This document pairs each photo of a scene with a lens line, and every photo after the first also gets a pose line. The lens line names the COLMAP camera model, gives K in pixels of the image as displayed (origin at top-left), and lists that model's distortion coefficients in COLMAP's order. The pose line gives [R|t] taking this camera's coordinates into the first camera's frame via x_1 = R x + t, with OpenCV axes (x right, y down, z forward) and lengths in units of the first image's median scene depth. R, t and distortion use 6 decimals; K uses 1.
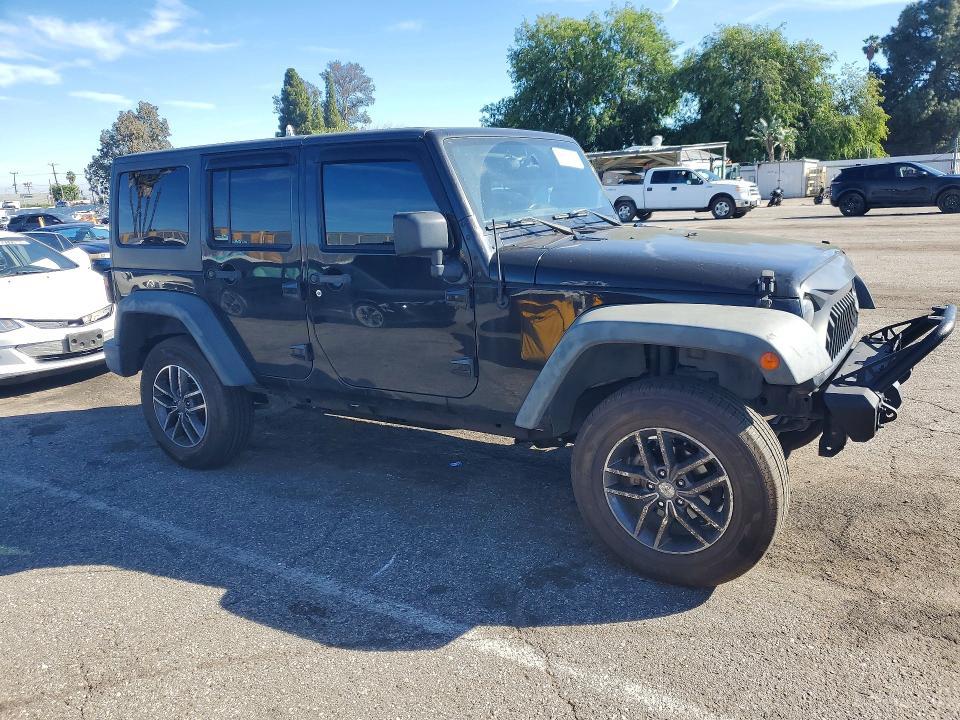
lens RADIAL K [[726.2, 0, 473.9], [0, 726.2, 359.1], [0, 0, 1]] dist [0.055801, -0.065221]
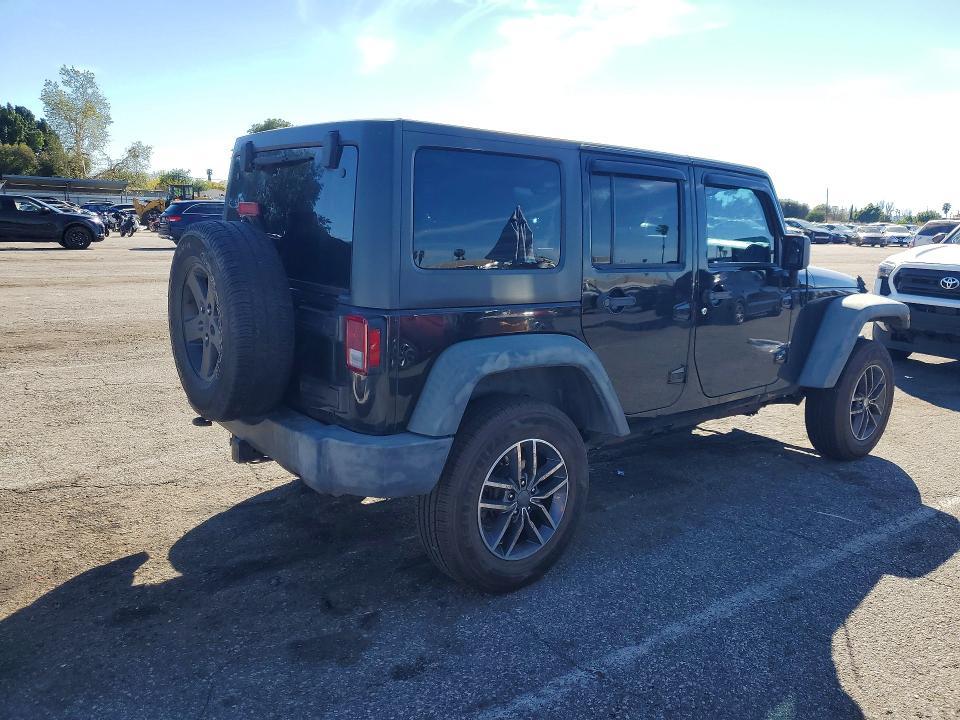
lens RADIAL K [[726.2, 0, 473.9], [0, 726.2, 359.1], [0, 0, 1]] dist [0.055801, -0.065221]
pose [[0.325530, -0.110167, 0.939092, -1.071624], [0.155755, 0.985869, 0.061663, -0.117688], [-0.932615, 0.126196, 0.338089, 0.808968]]
